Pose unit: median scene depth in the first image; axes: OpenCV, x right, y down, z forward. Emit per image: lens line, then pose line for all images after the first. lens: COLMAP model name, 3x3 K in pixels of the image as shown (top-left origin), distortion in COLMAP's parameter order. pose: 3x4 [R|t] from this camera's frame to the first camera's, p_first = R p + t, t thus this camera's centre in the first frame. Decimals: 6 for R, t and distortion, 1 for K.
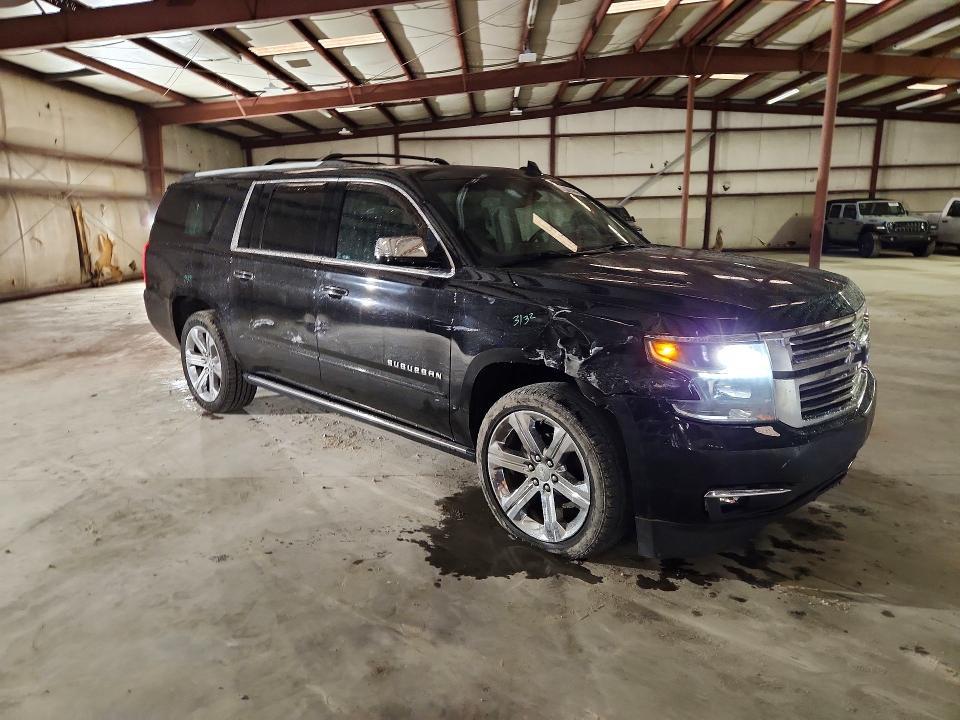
lens RADIAL K [[643.5, 0, 482.1], [0, 643.5, 362.1], [0, 0, 1]] dist [0.023797, -0.001578]
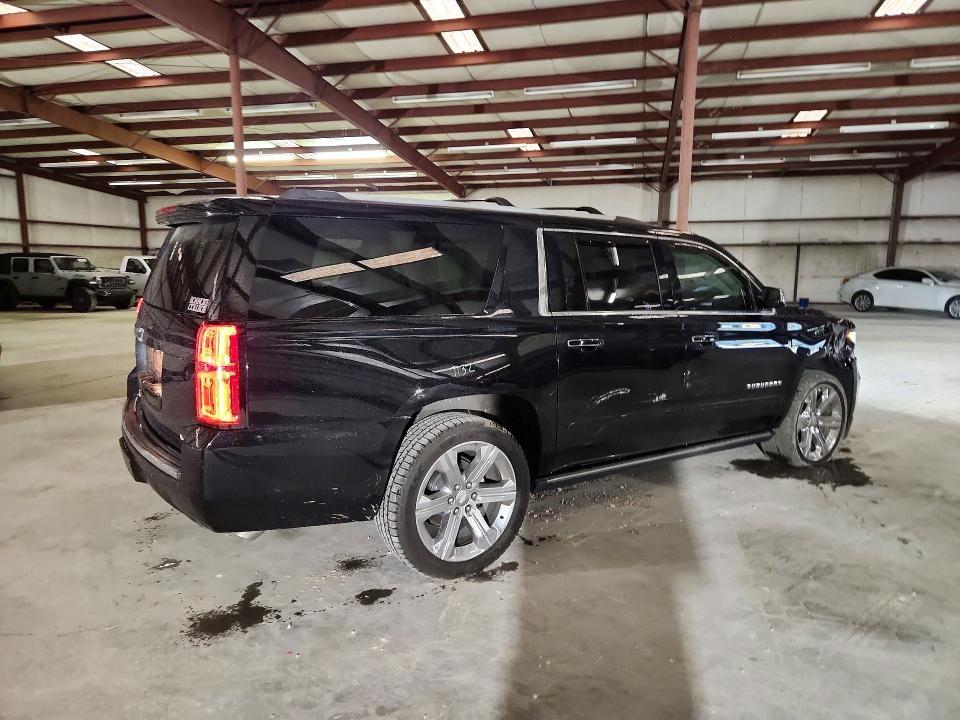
lens RADIAL K [[643.5, 0, 482.1], [0, 643.5, 362.1], [0, 0, 1]] dist [0.023797, -0.001578]
pose [[0.240336, -0.133444, 0.961473, -0.220901], [0.212334, 0.973745, 0.082071, -0.038562], [-0.947181, 0.184429, 0.262361, 0.172722]]
